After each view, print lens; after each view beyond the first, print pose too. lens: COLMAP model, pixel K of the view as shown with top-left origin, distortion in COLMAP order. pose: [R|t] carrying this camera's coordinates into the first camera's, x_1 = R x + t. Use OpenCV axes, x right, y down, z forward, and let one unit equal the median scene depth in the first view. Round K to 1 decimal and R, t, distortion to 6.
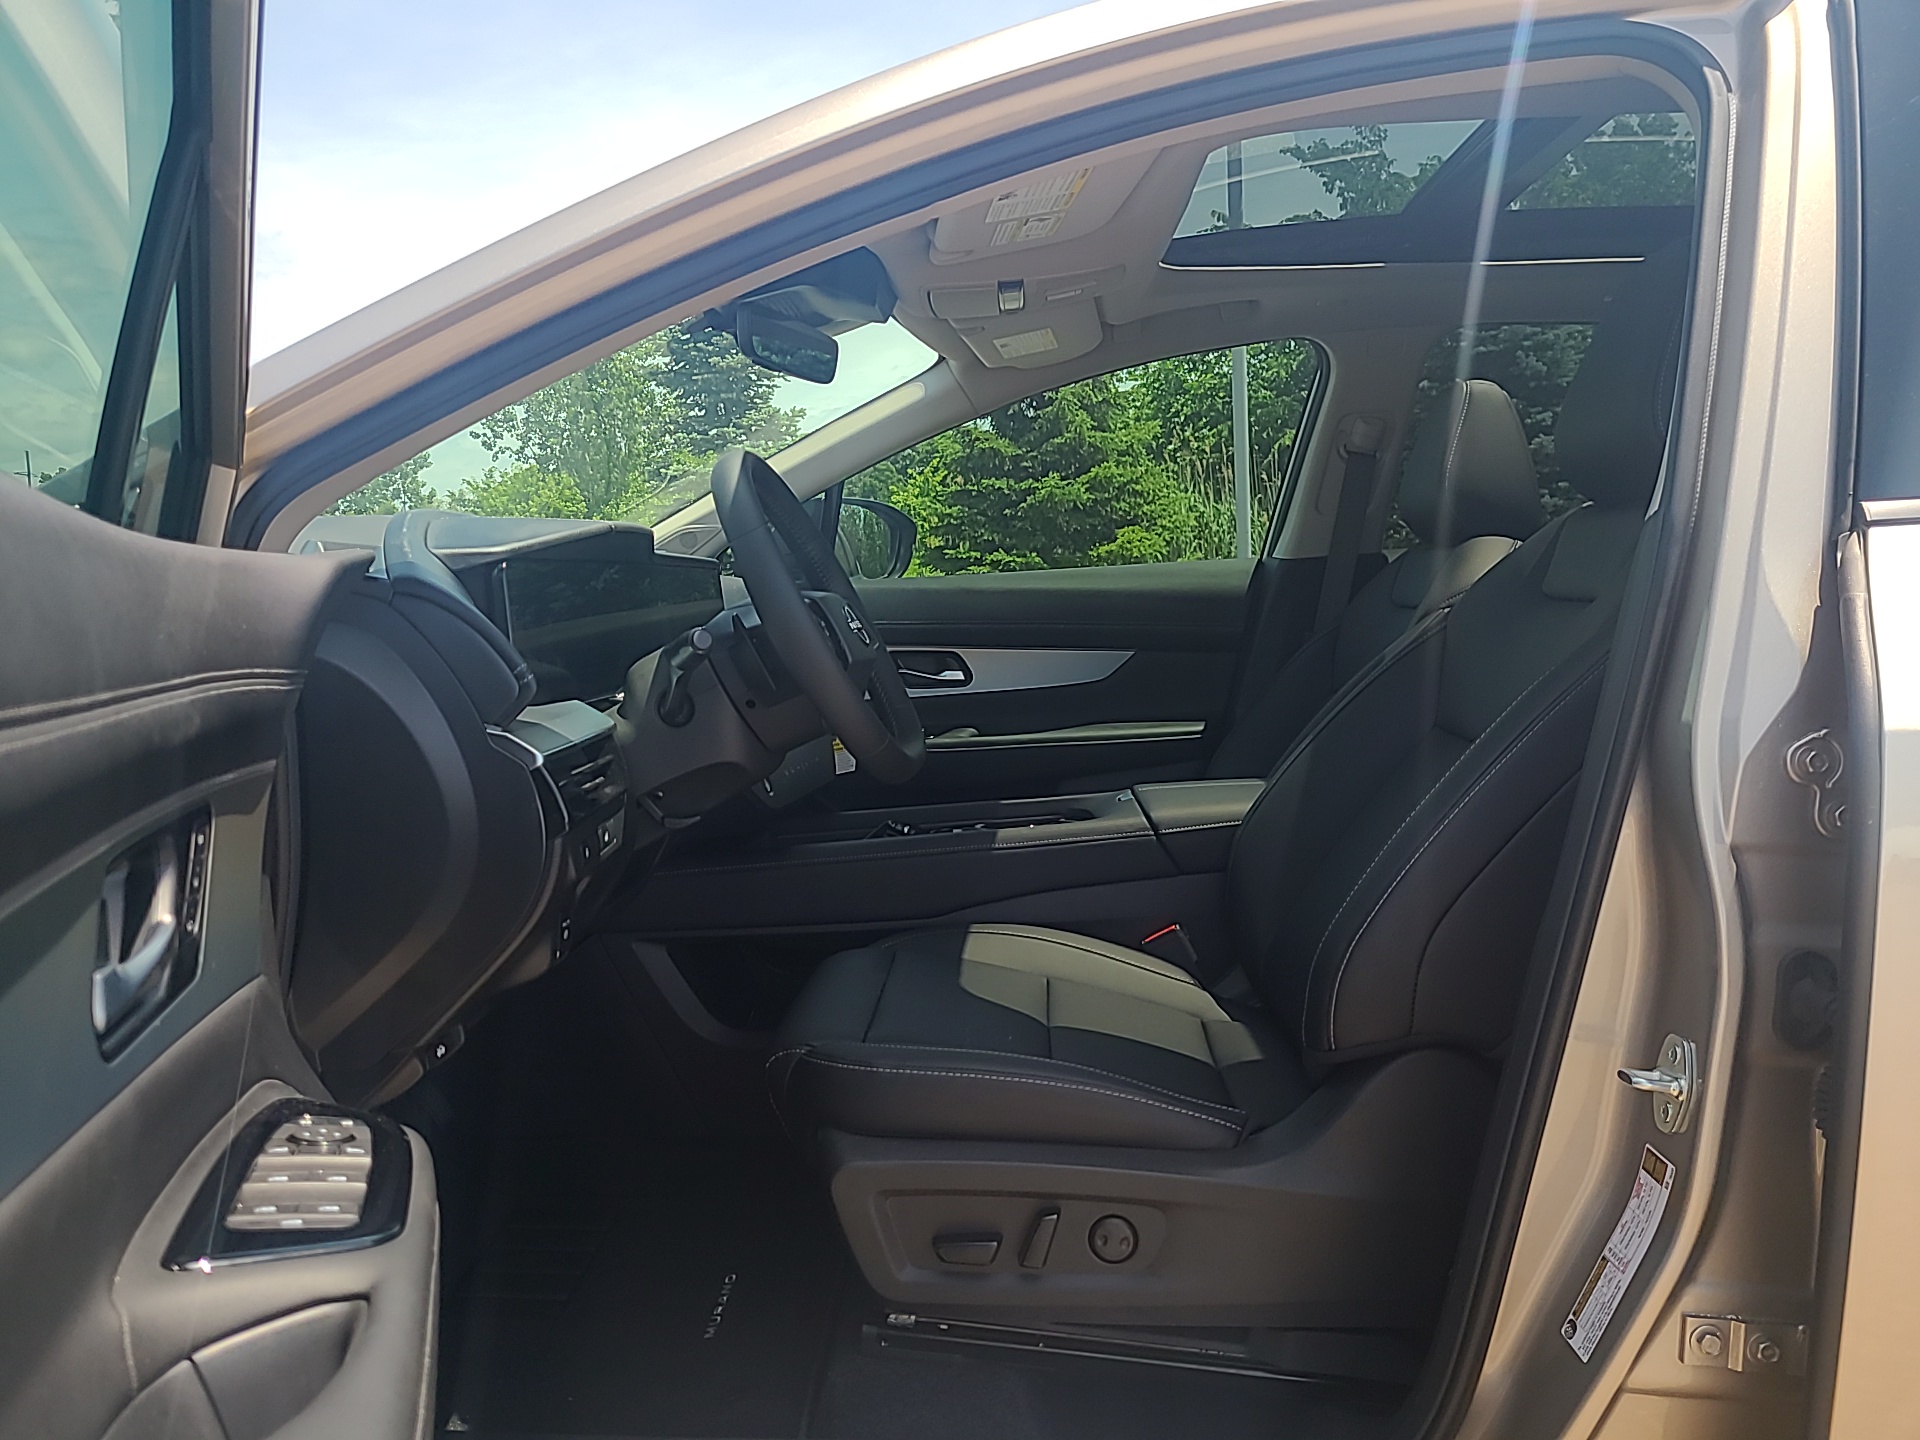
lens RADIAL K [[1427.1, 0, 960.0], [0, 1427.1, 720.0], [0, 0, 1]] dist [0.006122, -0.000127]
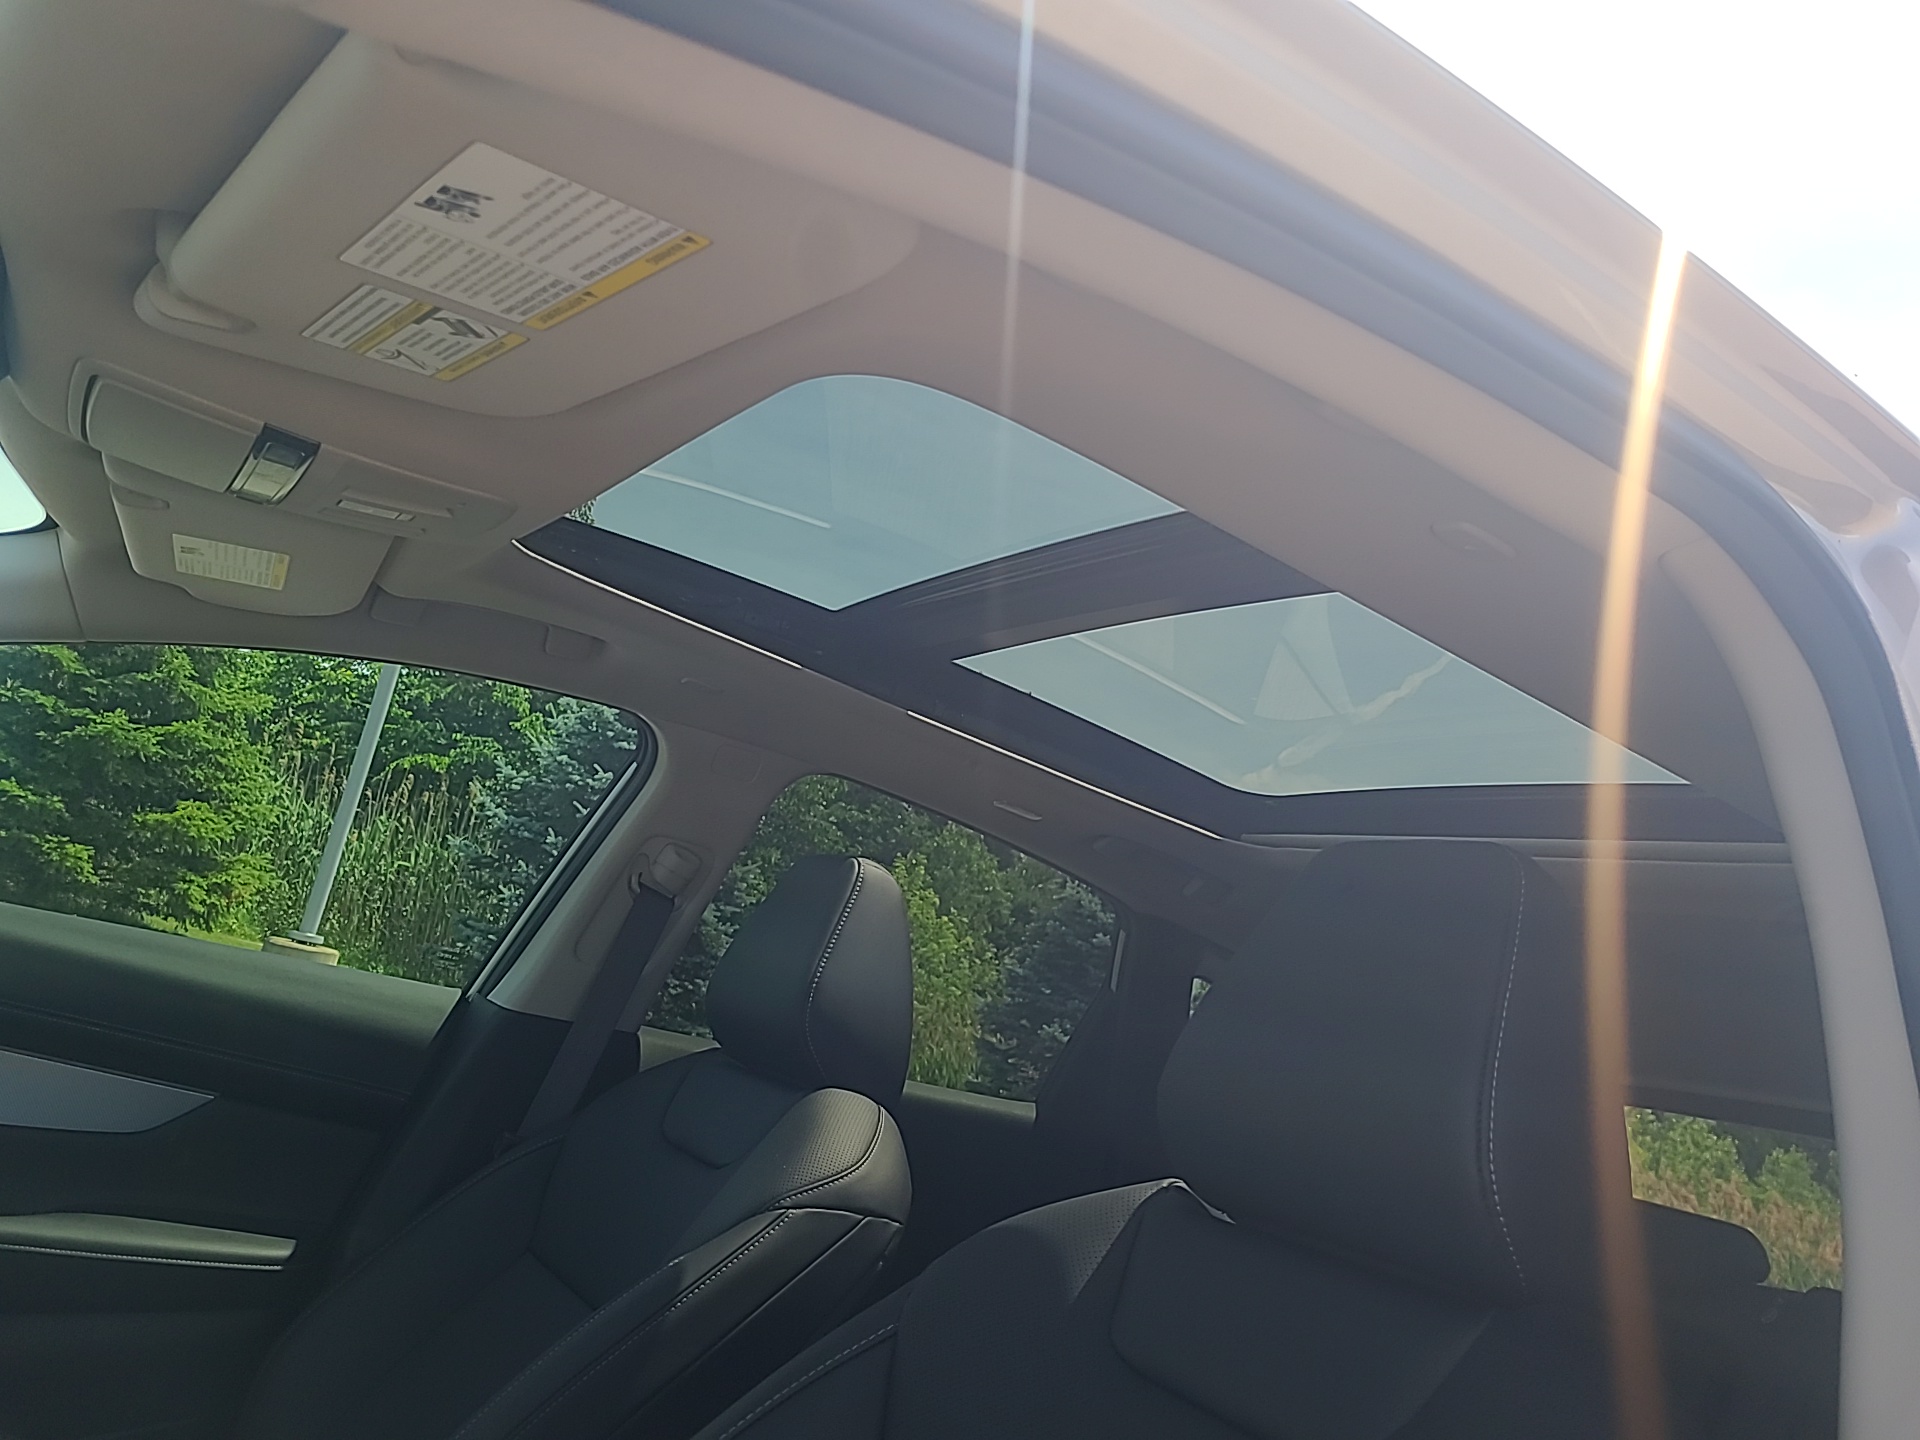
lens RADIAL K [[1477.0, 0, 960.0], [0, 1477.0, 720.0], [0, 0, 1]] dist [-0.025353, 0.112594]
pose [[0.782119, 0.344339, 0.519346, -0.009339], [-0.206351, 0.929546, -0.305554, -0.069670], [-0.587970, 0.131812, 0.798071, 0.301000]]
